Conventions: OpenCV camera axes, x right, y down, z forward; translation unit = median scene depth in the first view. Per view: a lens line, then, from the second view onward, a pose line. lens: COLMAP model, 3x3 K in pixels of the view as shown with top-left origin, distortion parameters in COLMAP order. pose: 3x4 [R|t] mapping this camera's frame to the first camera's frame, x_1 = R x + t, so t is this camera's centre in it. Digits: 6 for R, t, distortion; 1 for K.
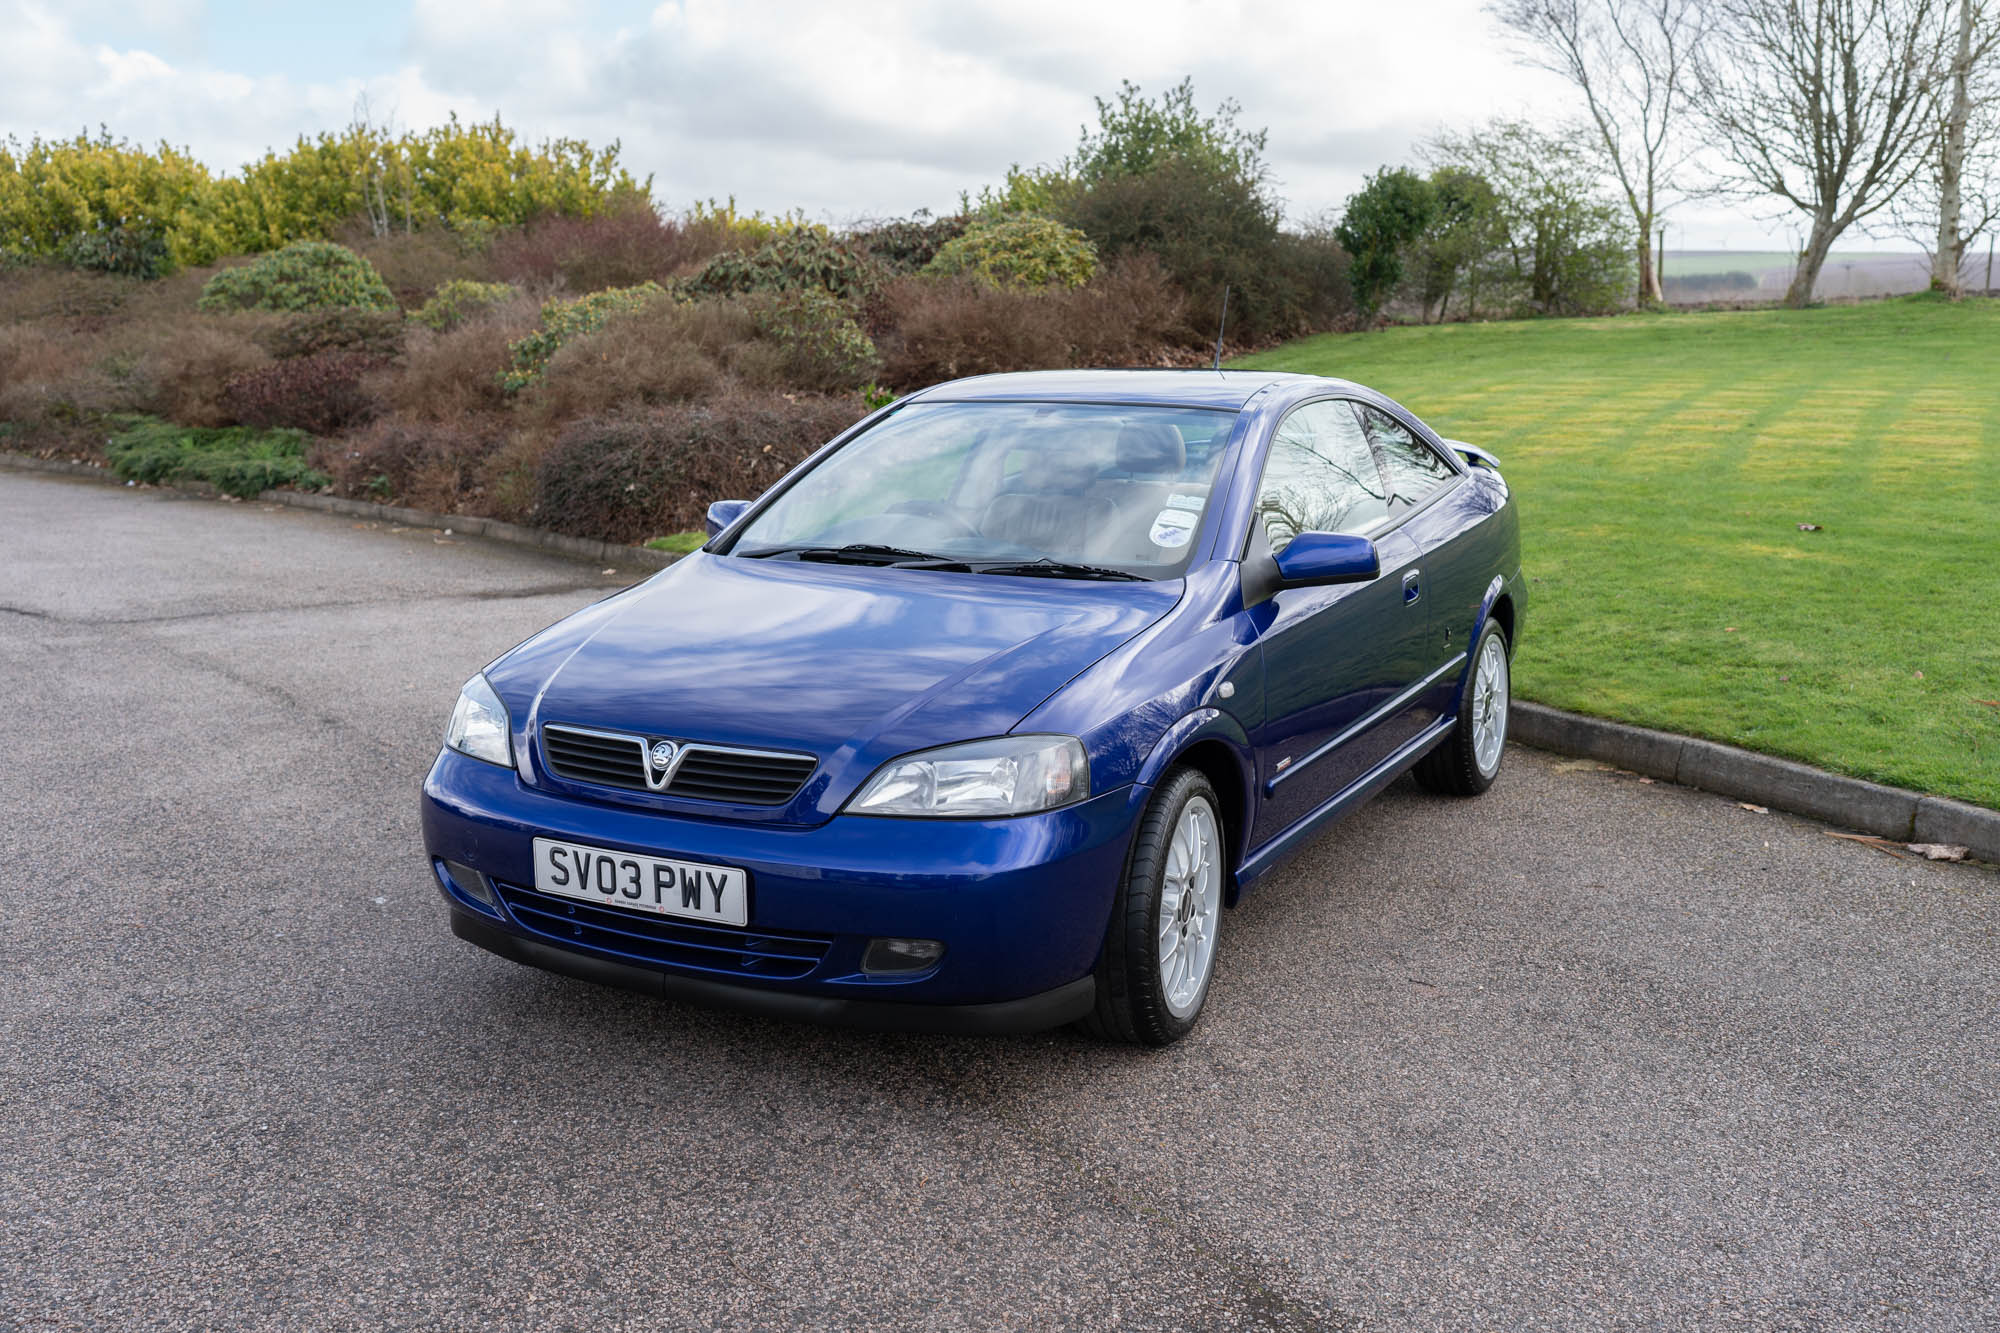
lens RADIAL K [[1937.1, 0, 1000.0], [0, 1937.1, 666.5], [0, 0, 1]] dist [0.000847, 0.008435]
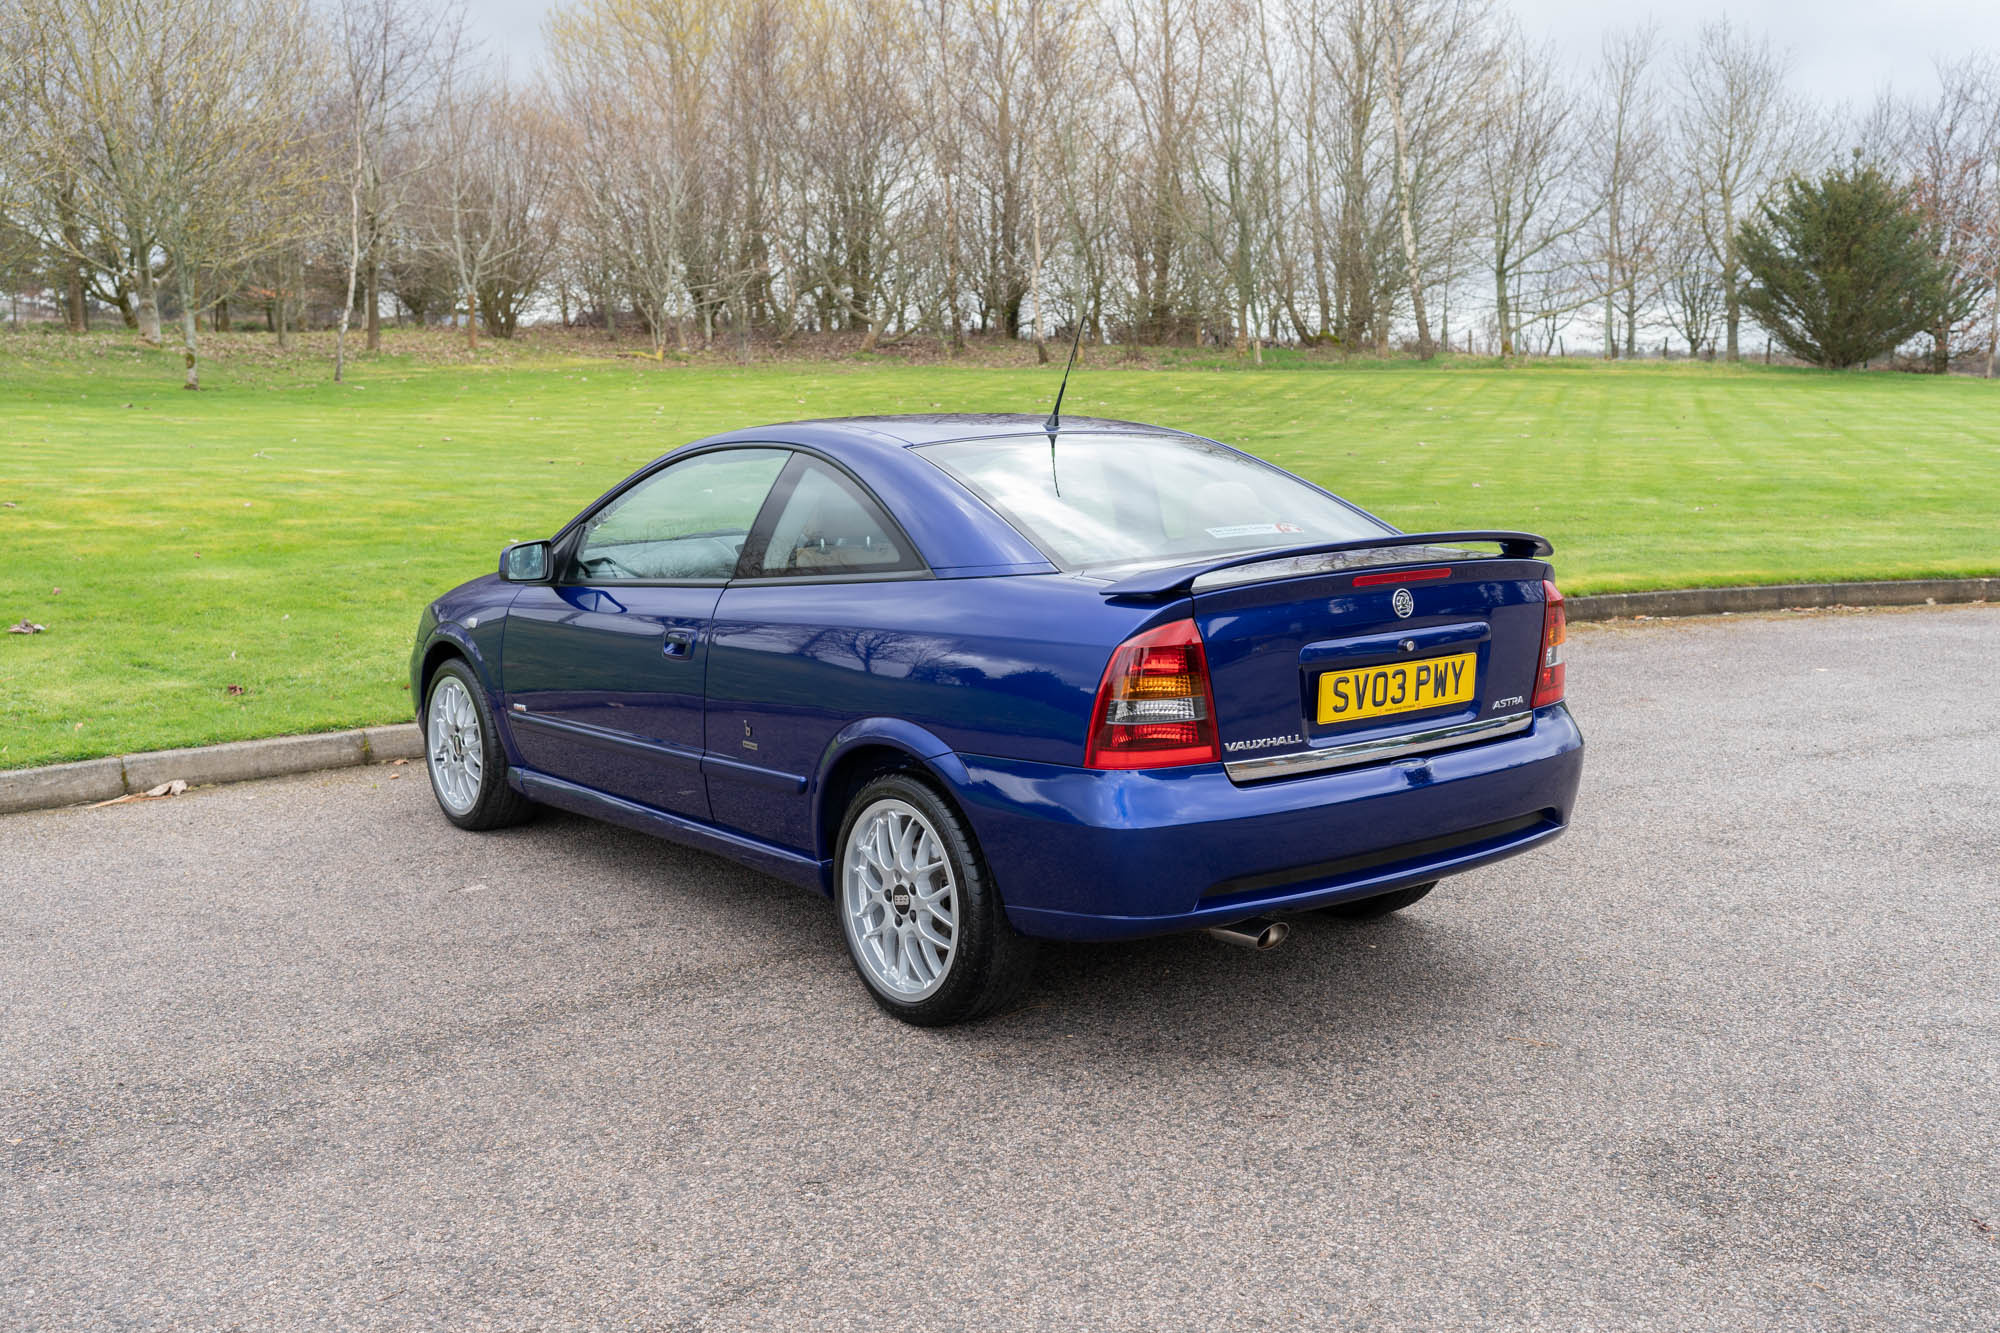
lens RADIAL K [[1940.0, 0, 1000.0], [0, 1940.0, 666.5], [0, 0, 1]] dist [0.000582, 0.004389]
pose [[-0.184636, -0.146876, 0.971770, -0.259006], [0.181984, 0.966562, 0.180666, -0.034944], [-0.965811, 0.210204, -0.151733, 0.198433]]
